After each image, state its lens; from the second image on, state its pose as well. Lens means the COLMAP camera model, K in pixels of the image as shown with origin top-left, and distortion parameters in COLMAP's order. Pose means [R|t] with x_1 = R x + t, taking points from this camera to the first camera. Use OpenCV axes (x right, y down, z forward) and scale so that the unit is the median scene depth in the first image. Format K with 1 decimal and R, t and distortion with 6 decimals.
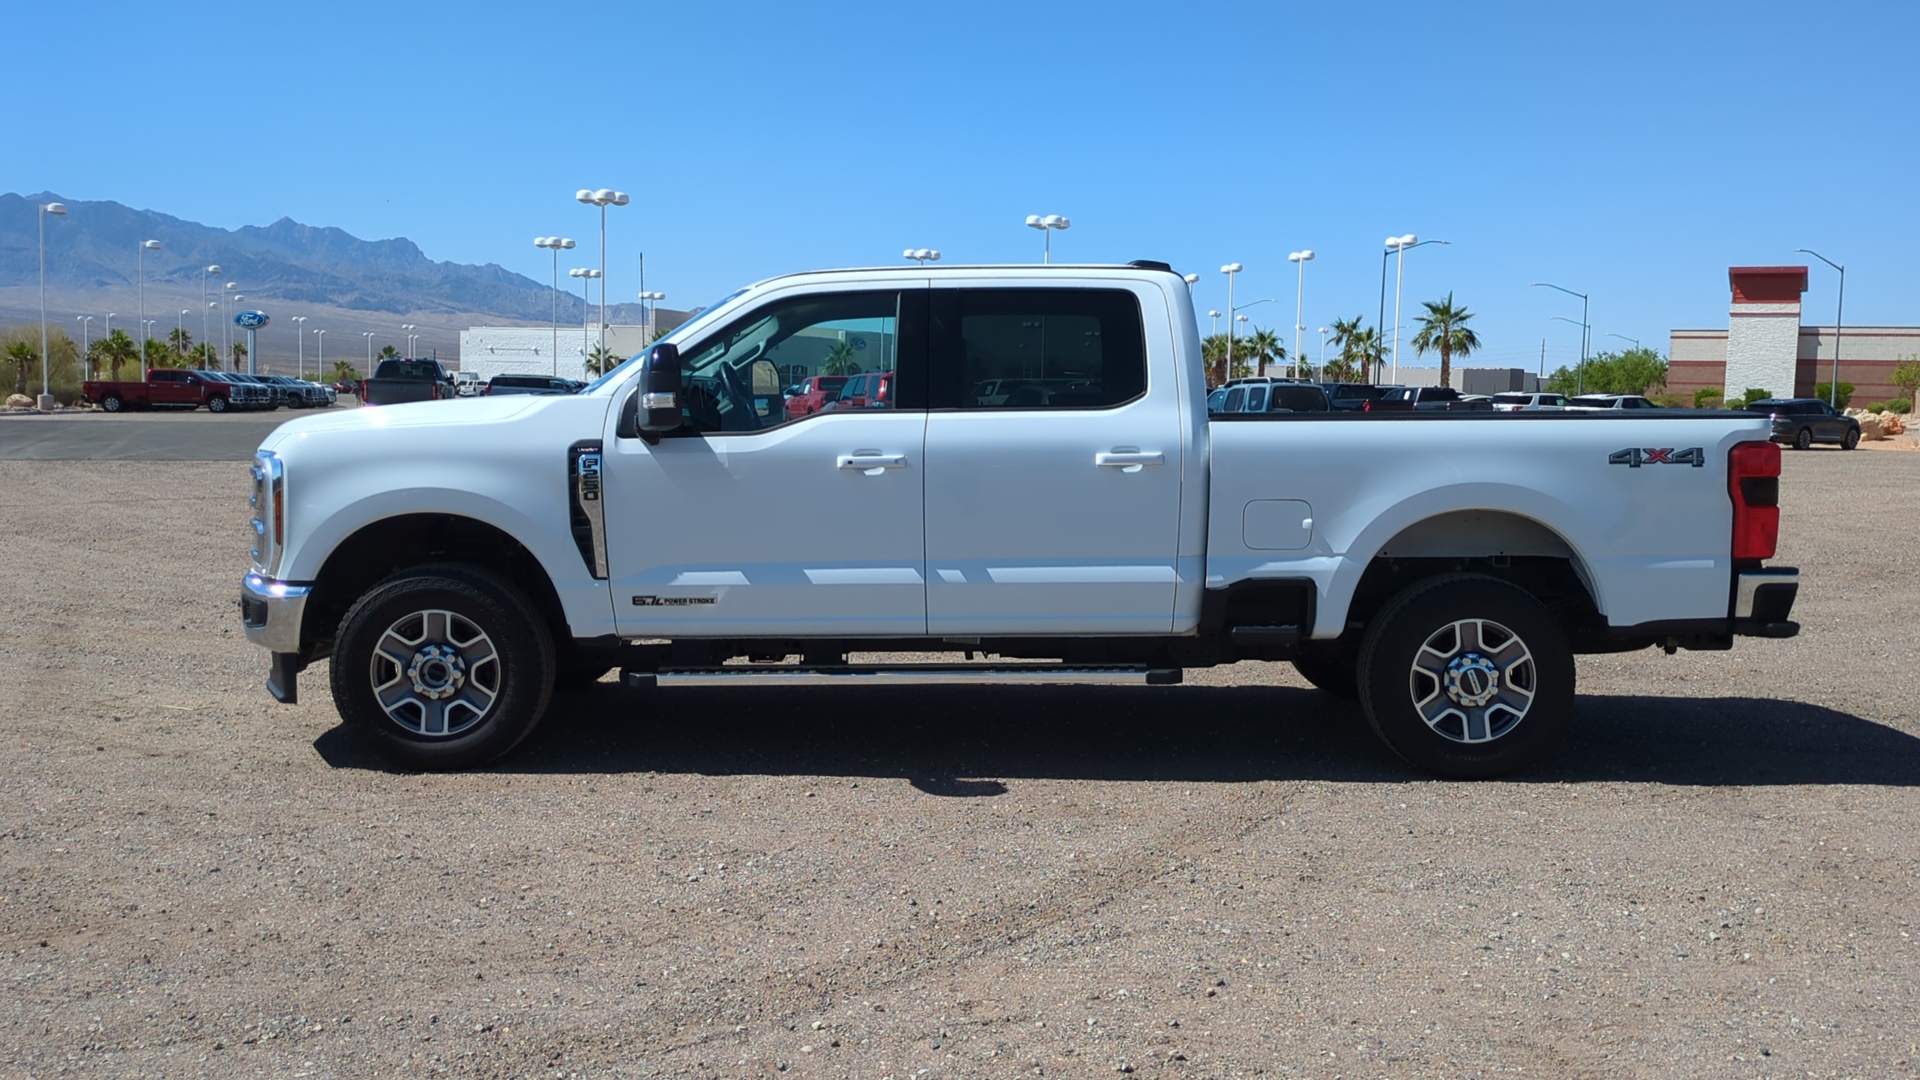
lens RADIAL K [[1642.6, 0, 980.9], [0, 1642.6, 543.4], [0, 0, 1]] dist [0.075415, -0.084746]
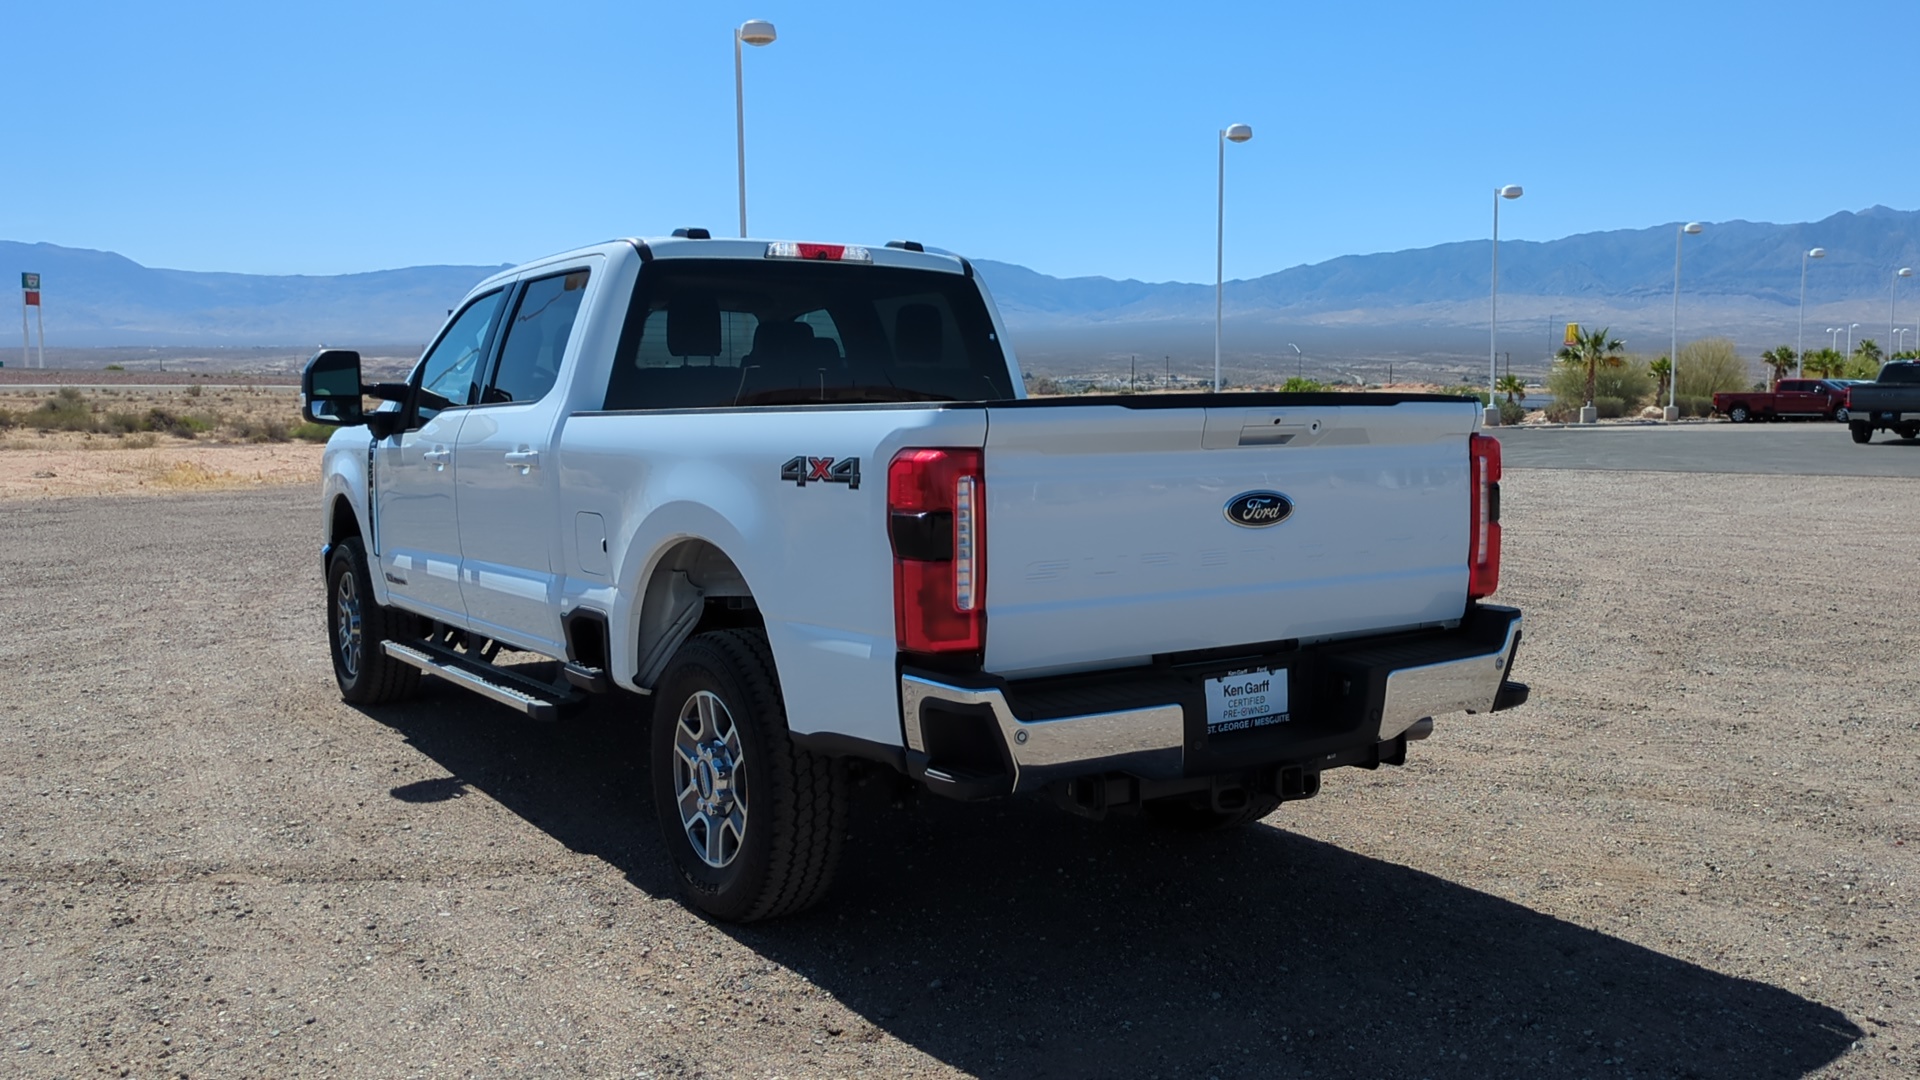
lens RADIAL K [[1642.6, 0, 980.9], [0, 1642.6, 543.4], [0, 0, 1]] dist [0.075415, -0.084746]
pose [[0.555225, 0.059179, -0.829592, 0.952801], [-0.064797, 0.997511, 0.027790, -0.045704], [0.829172, 0.038325, 0.557677, 0.701196]]
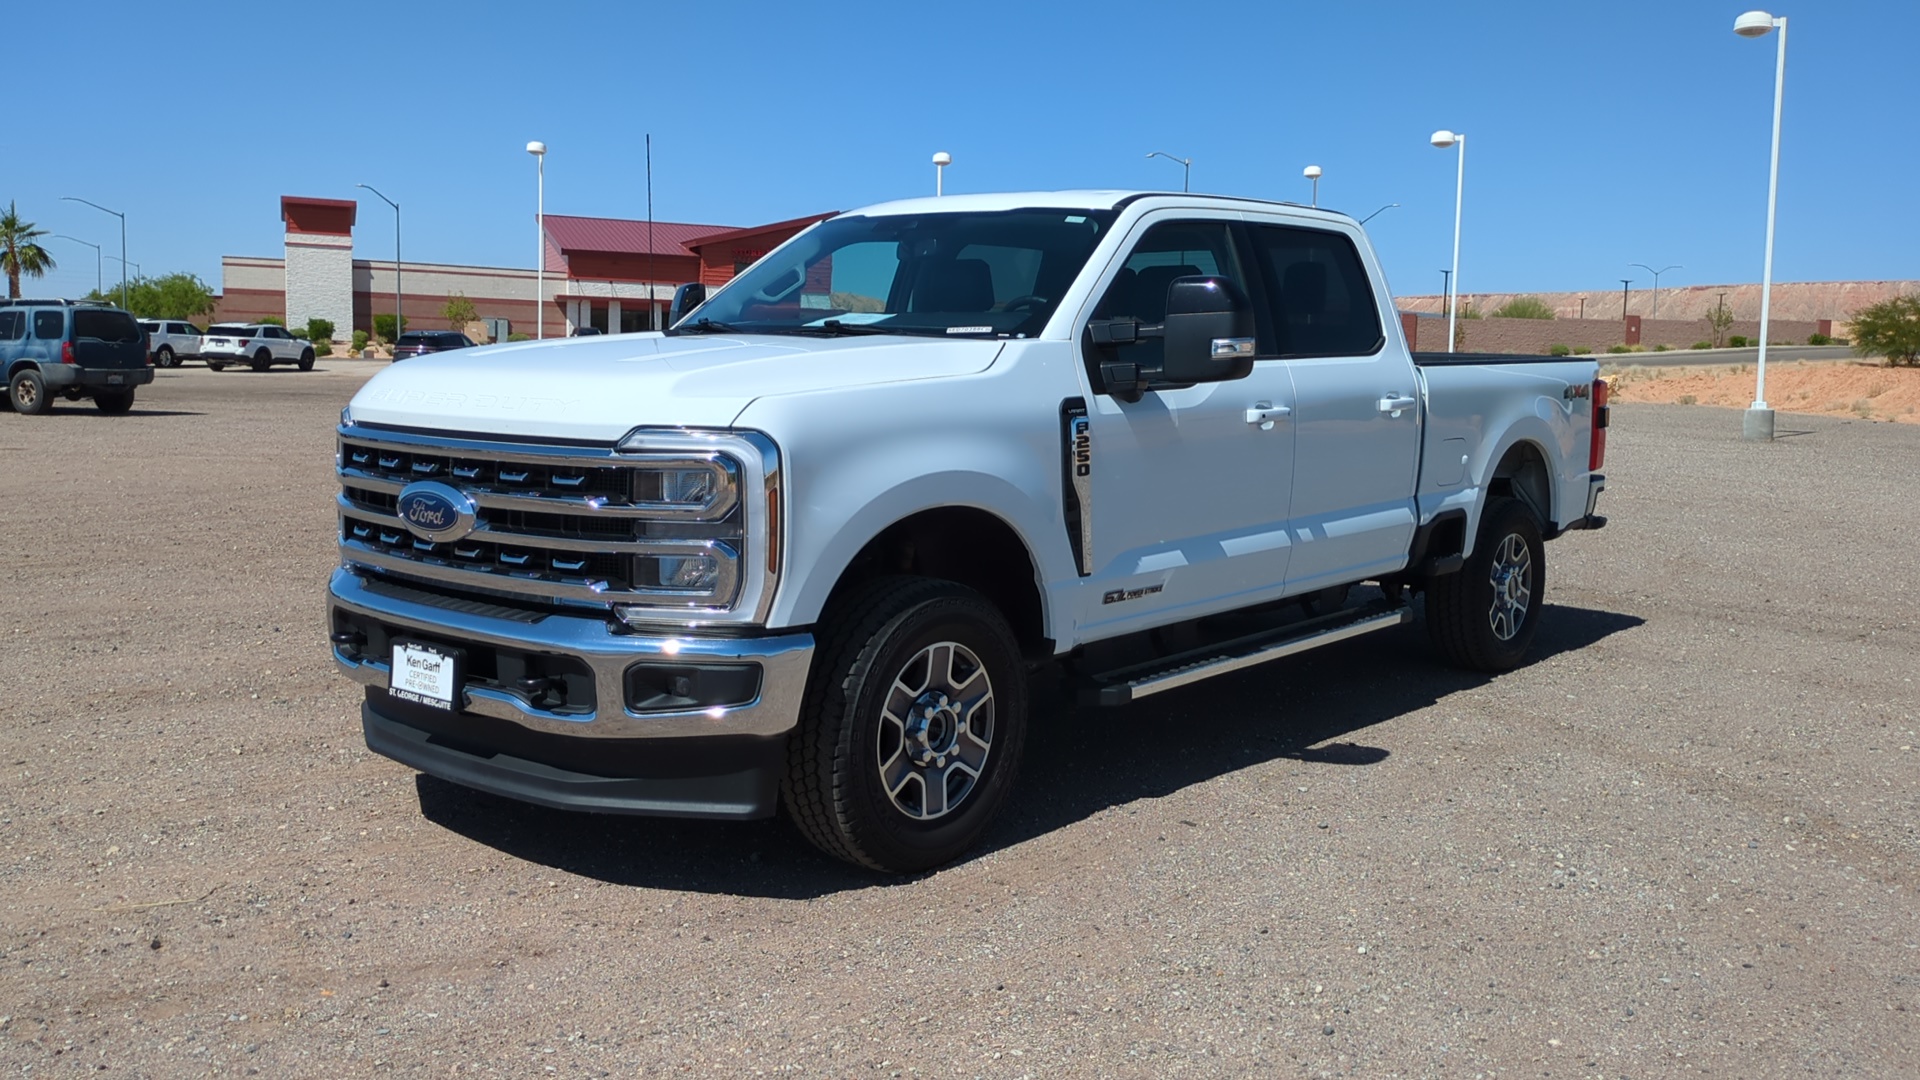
lens RADIAL K [[1652.9, 0, 960.0], [0, 1652.9, 540.0], [0, 0, 1]] dist [0.081255, -0.147301]
pose [[0.649825, -0.085349, 0.755277, -0.852316], [0.055008, 0.996351, 0.065264, -0.049161], [-0.758091, -0.000864, 0.652148, 0.529159]]
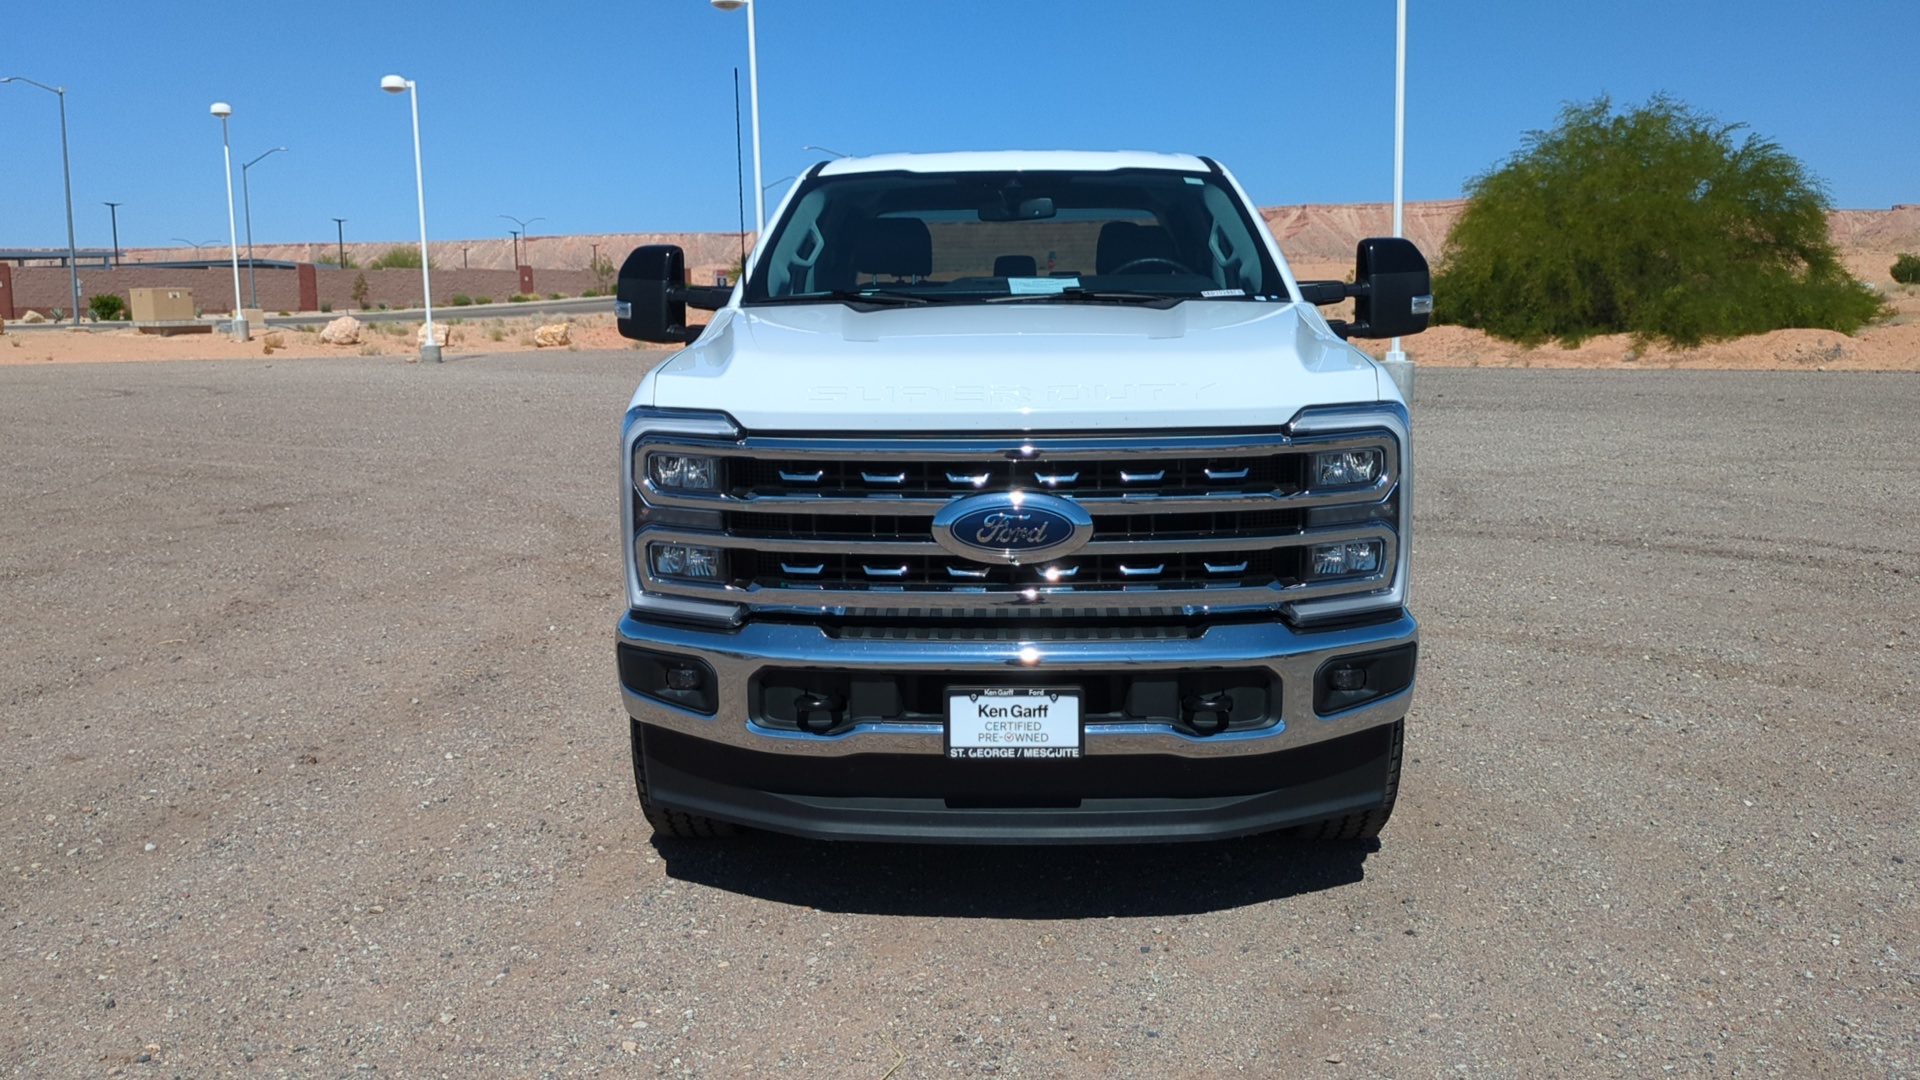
lens RADIAL K [[1652.9, 0, 960.0], [0, 1652.9, 540.0], [0, 0, 1]] dist [0.081255, -0.147301]
pose [[0.041218, -0.151182, 0.987646, -1.038824], [0.097511, 0.984376, 0.146612, -0.109635], [-0.994381, 0.090264, 0.055316, 1.132589]]
